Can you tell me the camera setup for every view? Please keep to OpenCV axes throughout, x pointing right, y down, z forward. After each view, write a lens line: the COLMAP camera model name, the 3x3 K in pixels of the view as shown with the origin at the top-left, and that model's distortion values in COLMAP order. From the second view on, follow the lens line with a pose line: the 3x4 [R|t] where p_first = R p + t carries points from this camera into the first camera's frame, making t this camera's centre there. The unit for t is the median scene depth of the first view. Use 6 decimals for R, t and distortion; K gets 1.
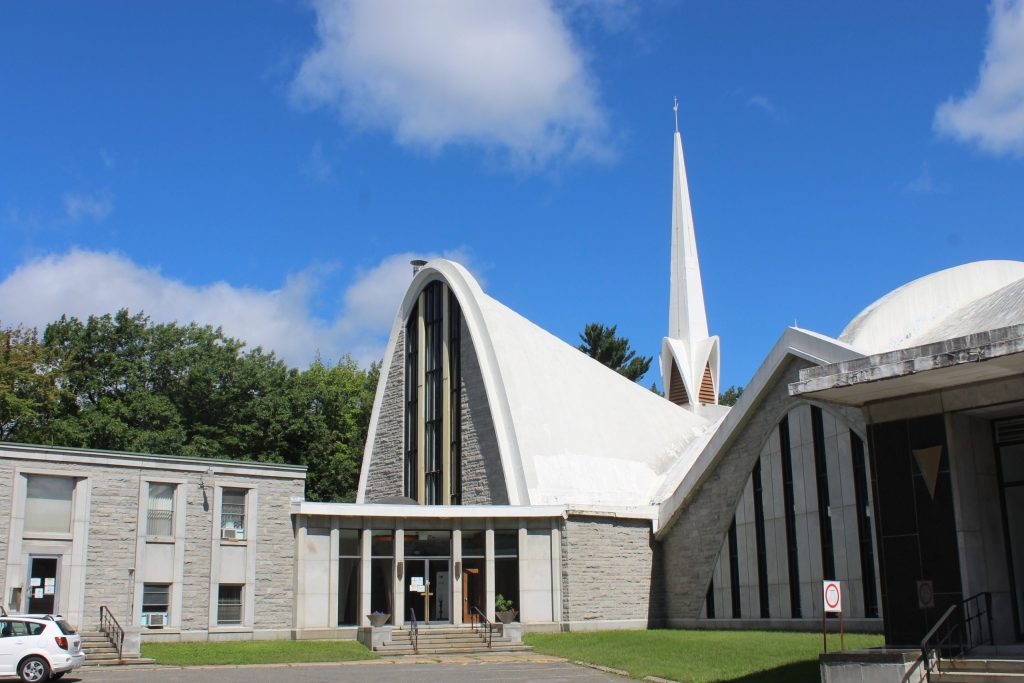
lens RADIAL K [[1029.4, 0, 512.0], [0, 1029.4, 341.5], [0, 0, 1]] dist [-0.053580, 0.009390]
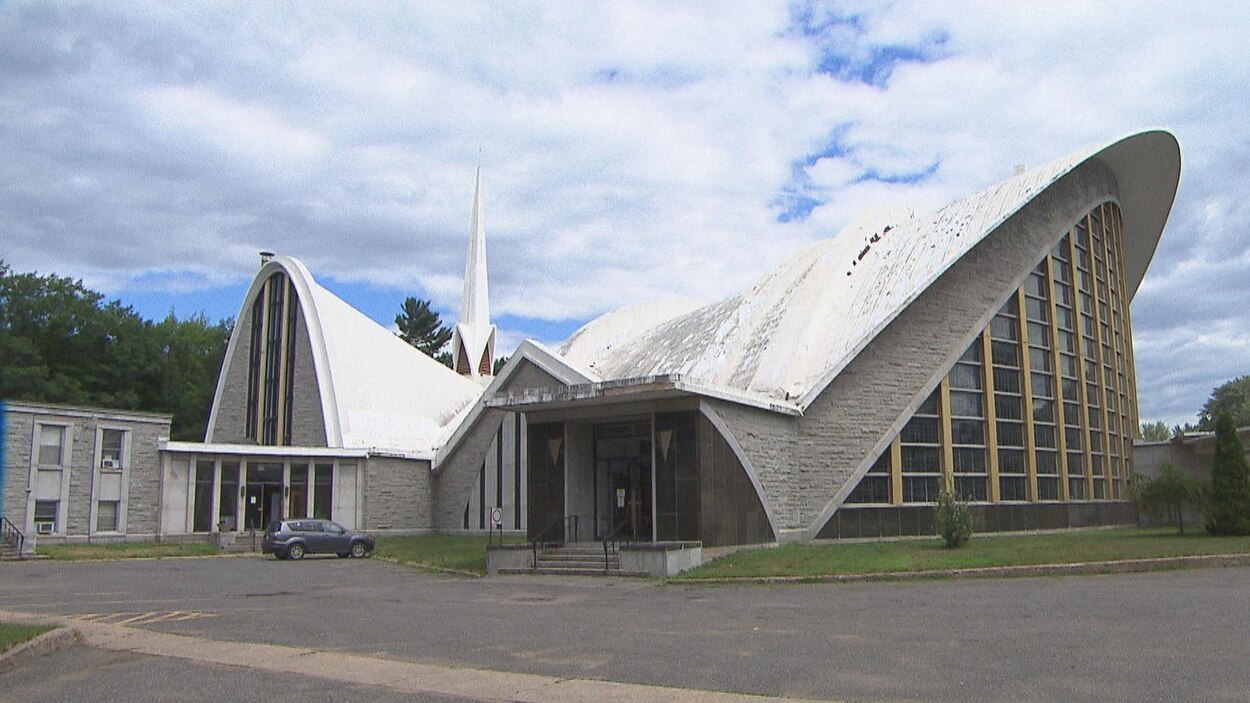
lens RADIAL K [[901.0, 0, 624.6], [0, 901.0, 381.0], [0, 0, 1]] dist [-0.112878, 0.133393]
pose [[0.952305, 0.051116, 0.300837, 0.013990], [-0.080619, 0.992987, 0.086478, -0.067343], [-0.294307, -0.106606, 0.949747, -0.256106]]
